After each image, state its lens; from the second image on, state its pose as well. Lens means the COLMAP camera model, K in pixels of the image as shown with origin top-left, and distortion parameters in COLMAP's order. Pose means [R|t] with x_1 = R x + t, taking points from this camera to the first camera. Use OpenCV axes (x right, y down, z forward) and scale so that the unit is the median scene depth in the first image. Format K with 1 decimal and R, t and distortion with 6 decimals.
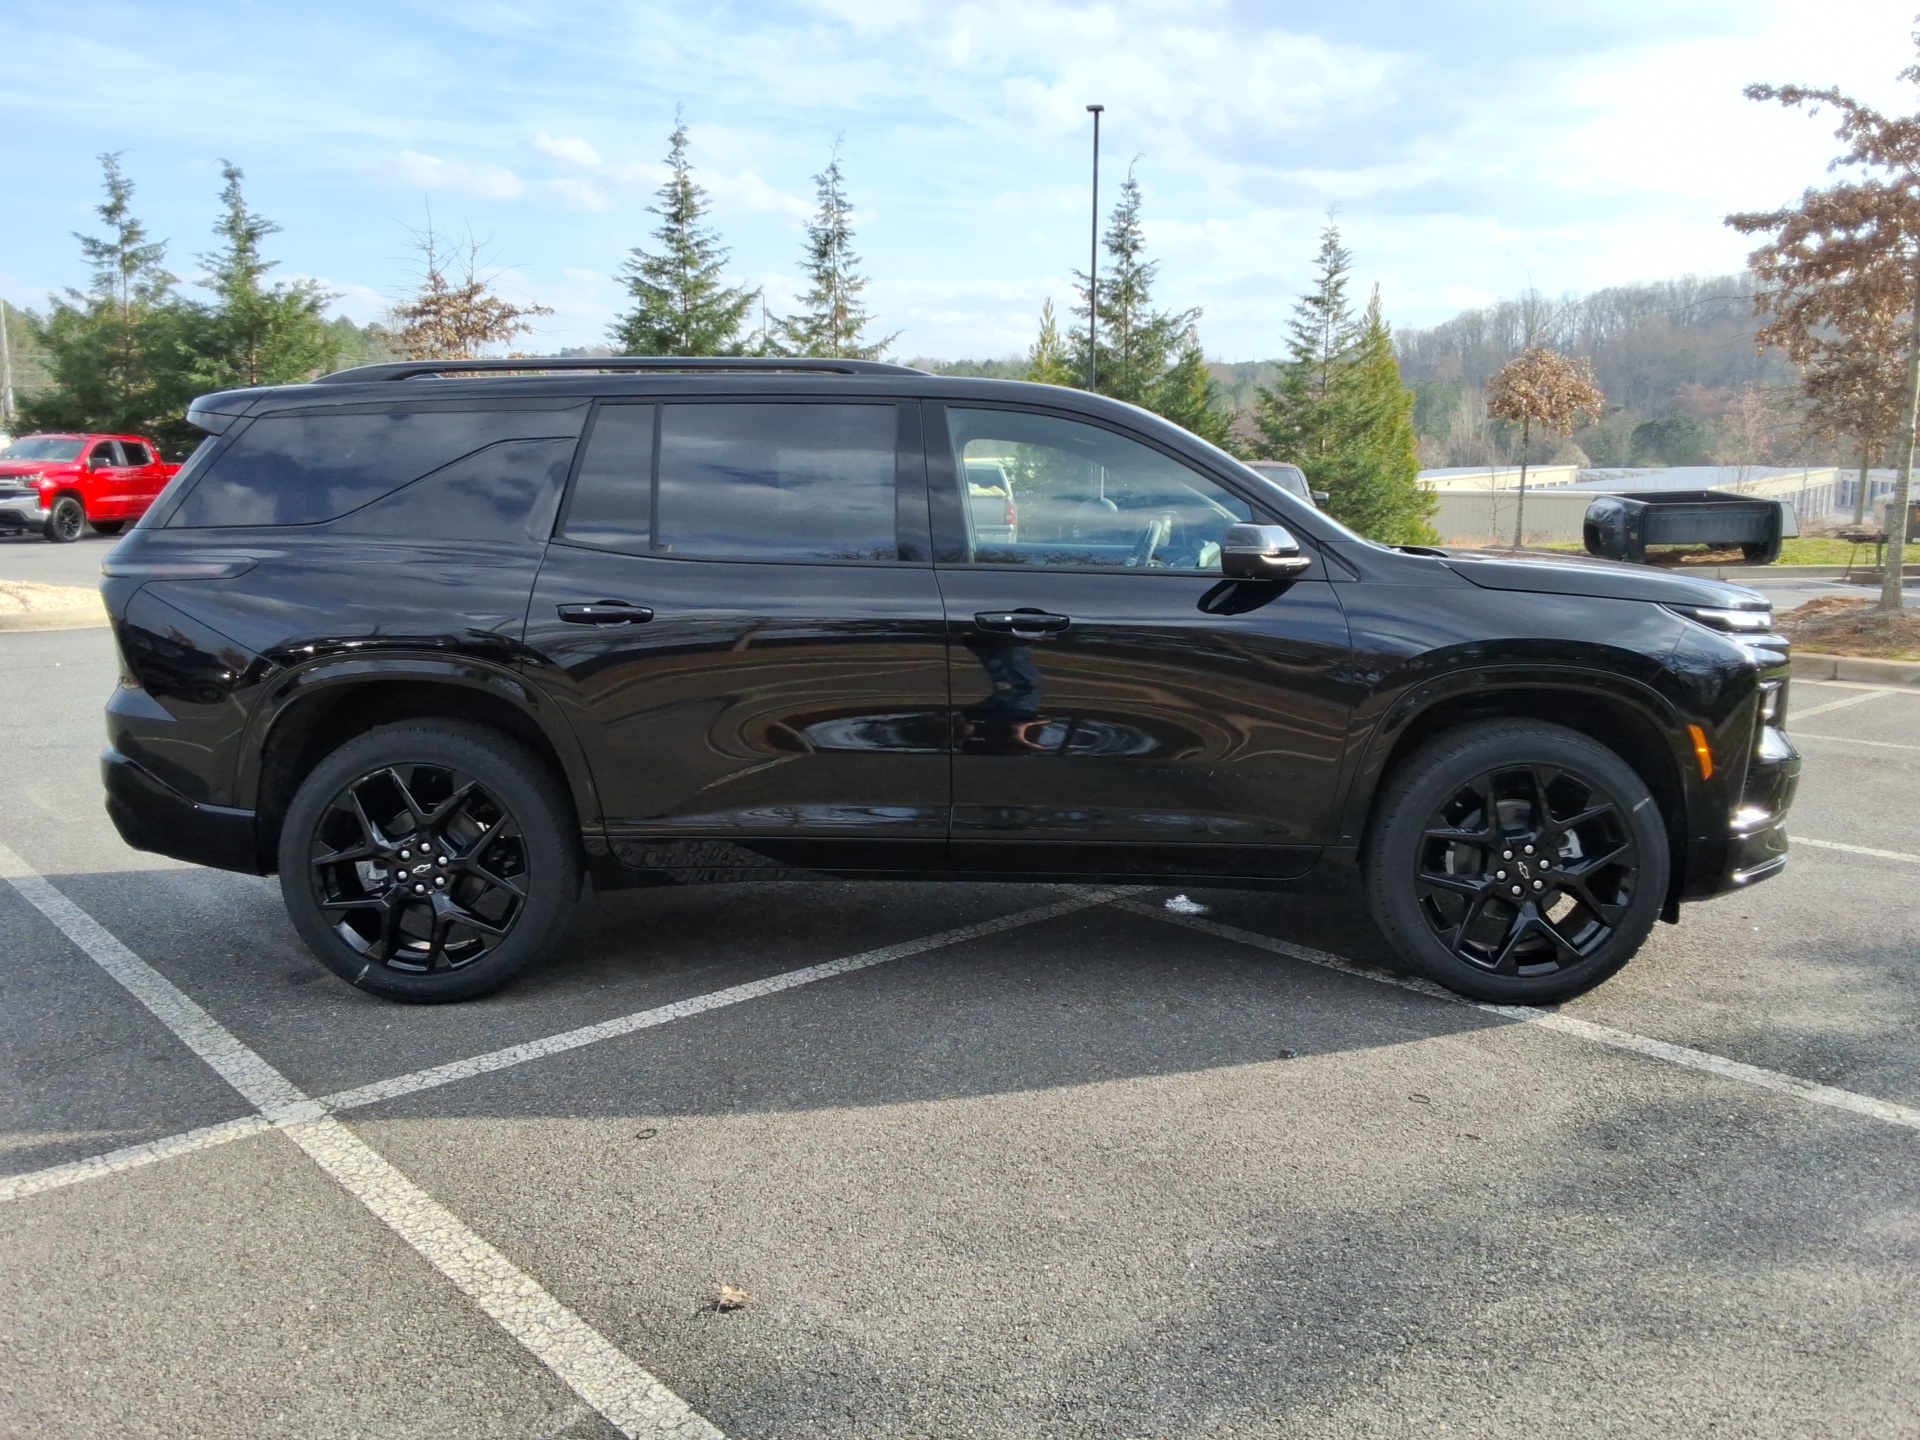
lens RADIAL K [[1552.5, 0, 961.6], [0, 1552.5, 710.8], [0, 0, 1]] dist [0.087888, -0.130921]
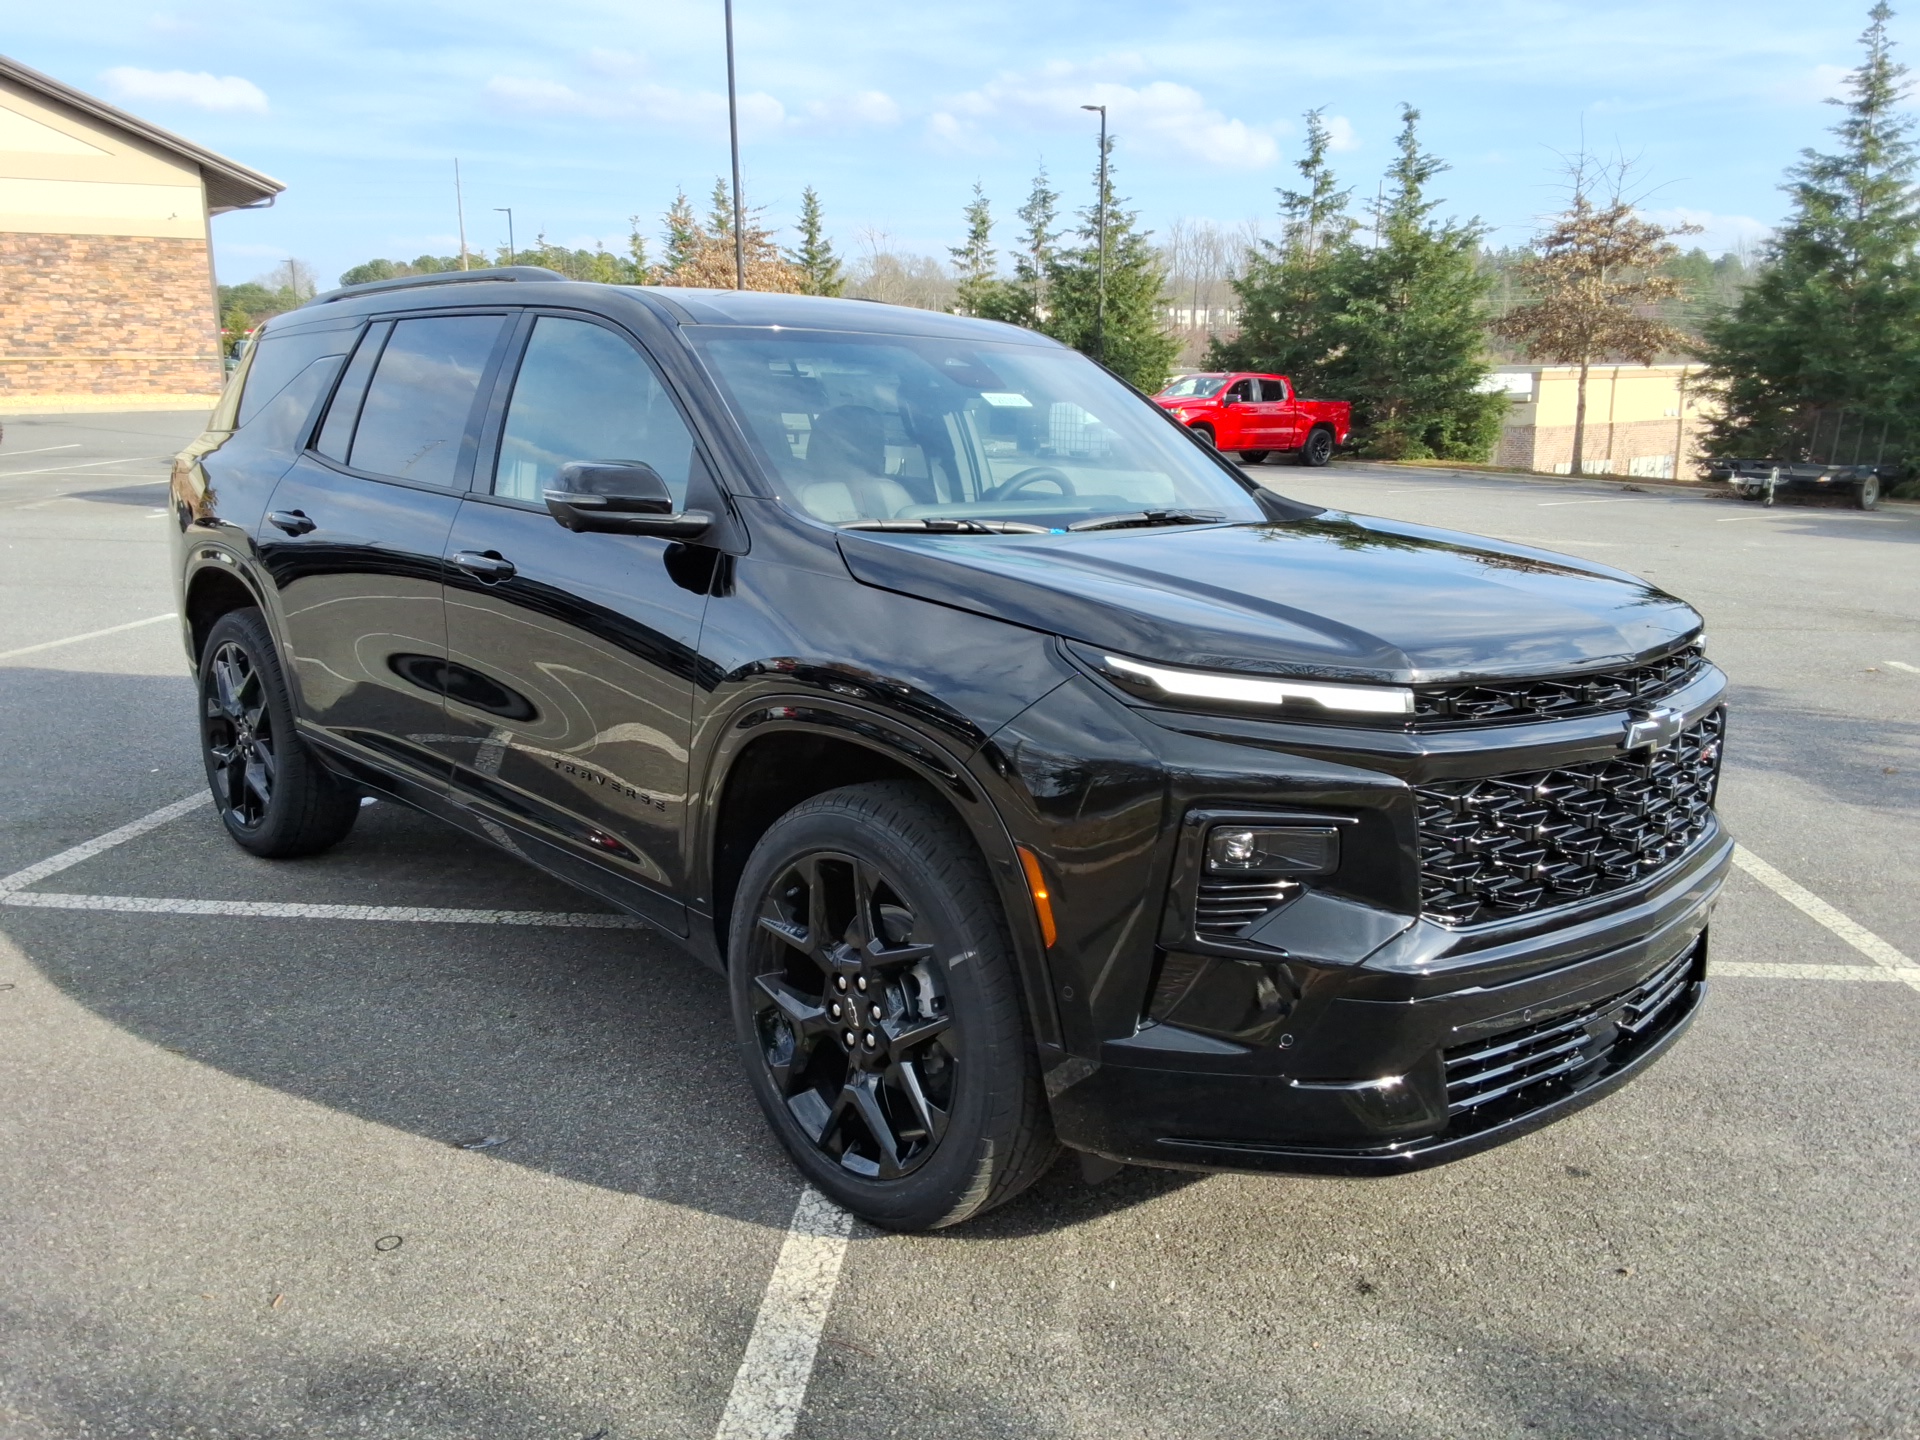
lens RADIAL K [[1552.5, 0, 979.7], [0, 1552.5, 712.1], [0, 0, 1]] dist [0.087888, -0.130921]
pose [[0.701882, 0.150691, -0.696170, 0.115289], [-0.123993, 0.988292, 0.088912, -0.012040], [0.701418, 0.023914, 0.712349, 0.079195]]
